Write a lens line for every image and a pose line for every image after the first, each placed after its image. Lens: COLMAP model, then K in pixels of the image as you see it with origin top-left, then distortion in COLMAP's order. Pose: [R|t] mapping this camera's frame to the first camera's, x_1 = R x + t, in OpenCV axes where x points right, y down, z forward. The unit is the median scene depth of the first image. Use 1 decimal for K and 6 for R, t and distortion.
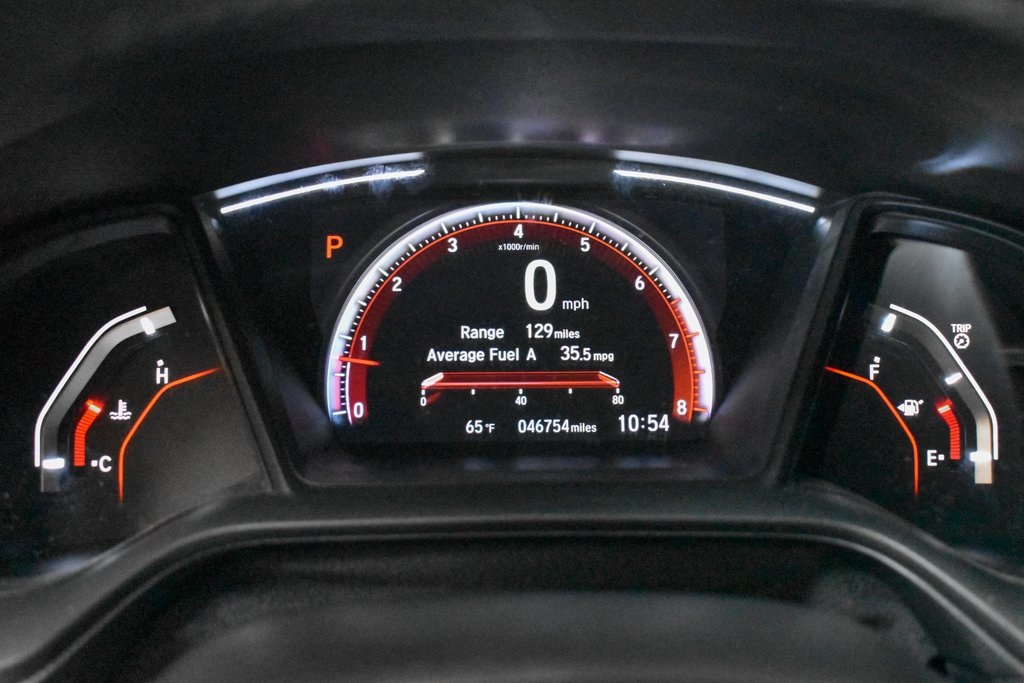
lens RADIAL K [[1225.4, 0, 511.5], [0, 1225.4, 346.1], [0, 0, 1]] dist [-0.060557, 0.000000]
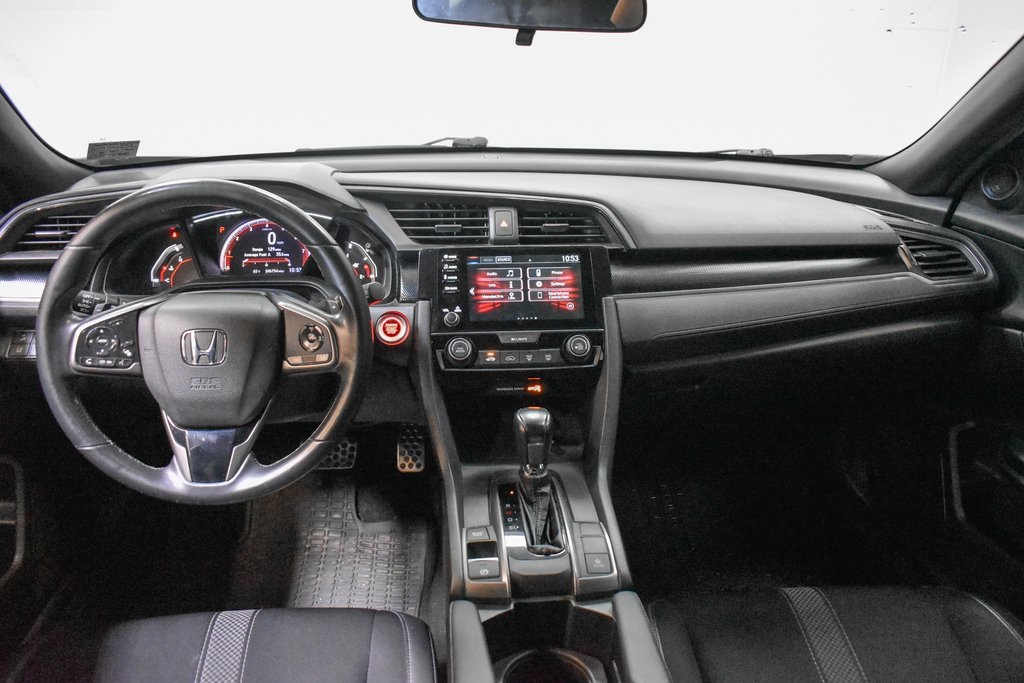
lens RADIAL K [[786.3, 0, 493.5], [0, 786.3, 334.1], [0, 0, 1]] dist [-0.024306, 0.036313]
pose [[0.998481, -0.019201, 0.051647, 0.656142], [0.016298, 0.998295, 0.056049, 0.144420], [-0.052635, -0.055122, 0.997091, -1.801946]]
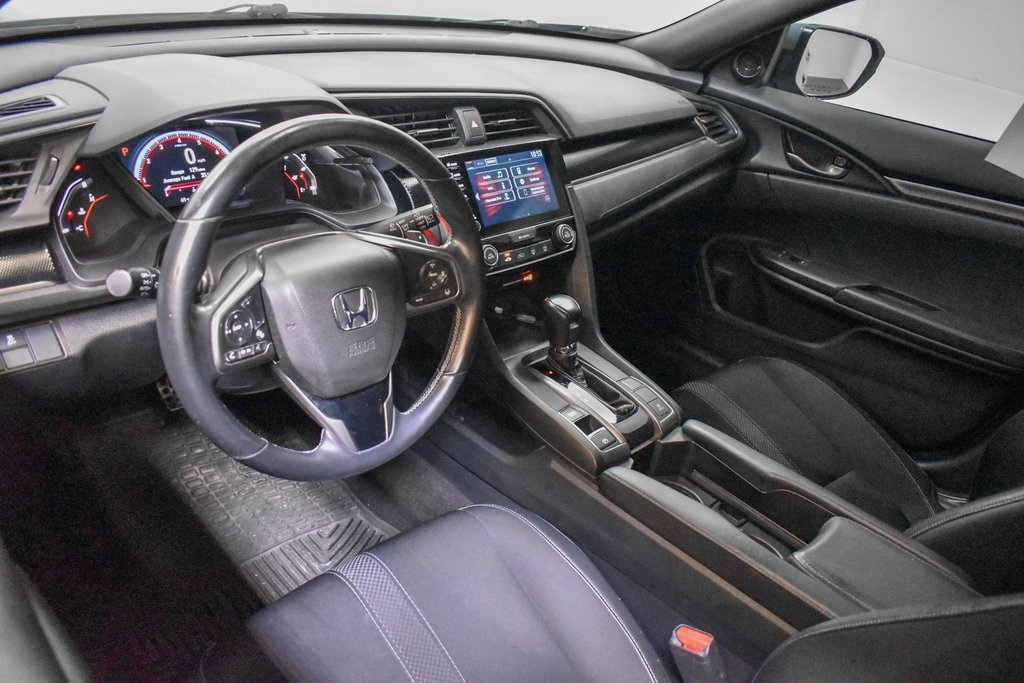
lens RADIAL K [[786.3, 0, 503.7], [0, 786.3, 337.0], [0, 0, 1]] dist [-0.024306, 0.036313]
pose [[0.734415, -0.262201, 0.626007, -0.863621], [0.072839, 0.947484, 0.311397, -0.194144], [-0.674781, -0.183097, 0.714945, -1.302509]]
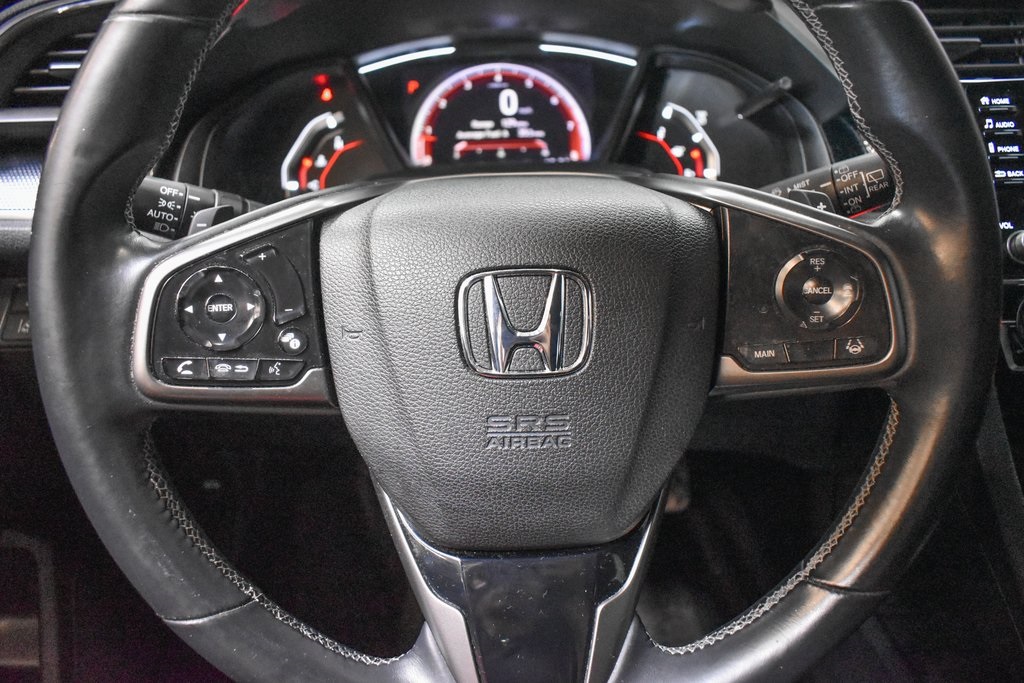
lens RADIAL K [[786.3, 0, 507.9], [0, 786.3, 339.4], [0, 0, 1]] dist [-0.024306, 0.036313]
pose [[0.999570, -0.029303, -0.000951, 0.011183], [0.029222, 0.993149, 0.113143, 0.215126], [-0.002371, -0.113122, 0.993578, -0.439287]]
